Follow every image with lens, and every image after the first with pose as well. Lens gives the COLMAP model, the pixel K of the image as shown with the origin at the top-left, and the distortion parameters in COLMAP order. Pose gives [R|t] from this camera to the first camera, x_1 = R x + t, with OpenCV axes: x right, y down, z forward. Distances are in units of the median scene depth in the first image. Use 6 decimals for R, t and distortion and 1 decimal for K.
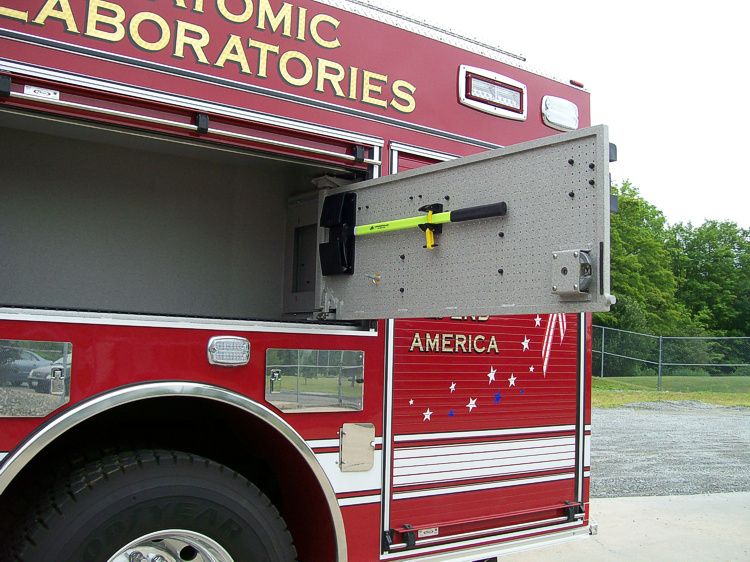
lens RADIAL K [[813.2, 0, 375.0], [0, 813.2, 281.0], [0, 0, 1]] dist [-0.191522, 0.174111]
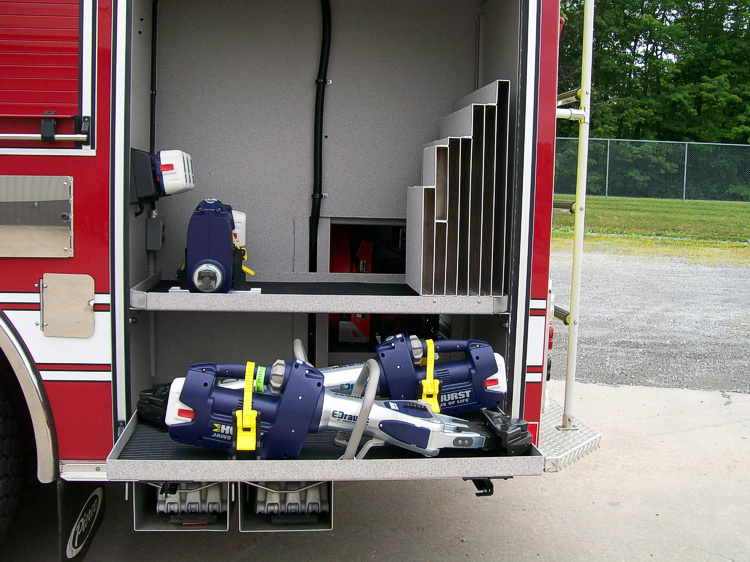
lens RADIAL K [[813.2, 0, 375.0], [0, 813.2, 281.0], [0, 0, 1]] dist [-0.191522, 0.174111]
pose [[0.865496, 0.046558, -0.498747, 0.589678], [0.041489, 0.985587, 0.164001, 0.074035], [0.499194, -0.162634, 0.851091, 0.516429]]
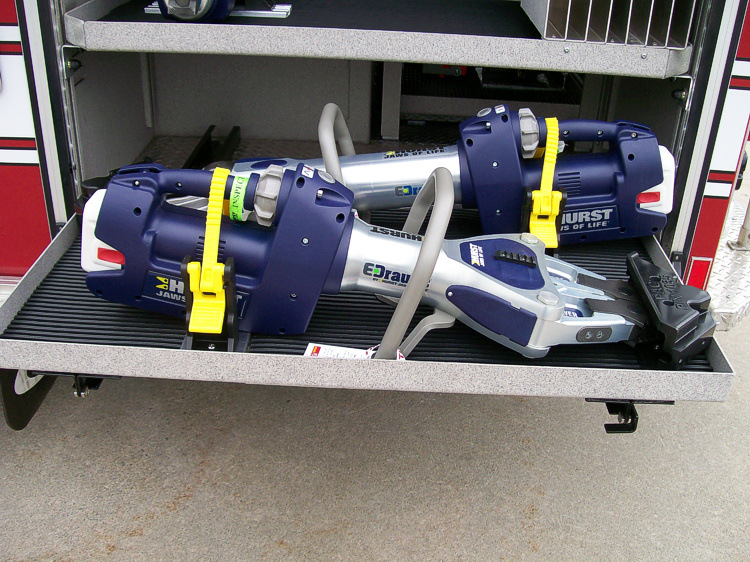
lens RADIAL K [[813.2, 0, 375.0], [0, 813.2, 281.0], [0, 0, 1]] dist [-0.191522, 0.174111]
pose [[0.785772, 0.298044, -0.541971, 0.443633], [0.035488, 0.853075, 0.520580, 0.099689], [0.617498, -0.428290, 0.659745, 0.795789]]
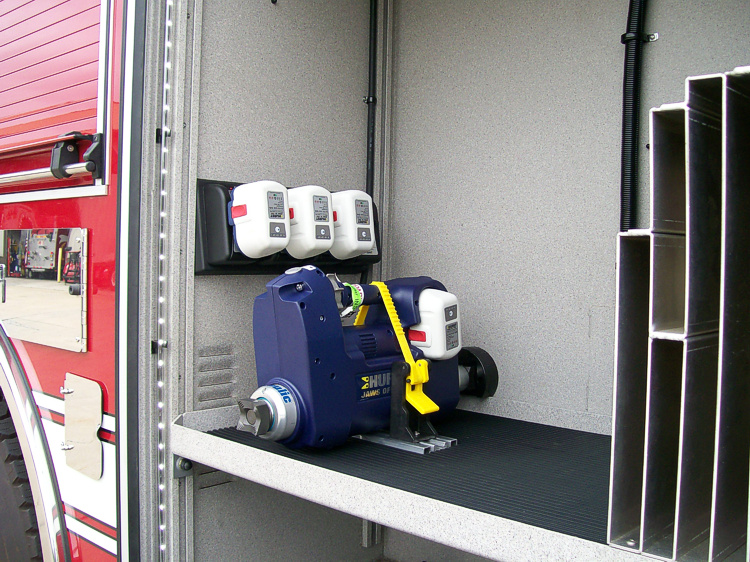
lens RADIAL K [[813.2, 0, 375.0], [0, 813.2, 281.0], [0, 0, 1]] dist [-0.191522, 0.174111]
pose [[0.181617, 0.007372, -0.983342, 0.483216], [0.064750, 0.997712, 0.019438, 0.120293], [0.981235, -0.067202, 0.180725, 1.089496]]
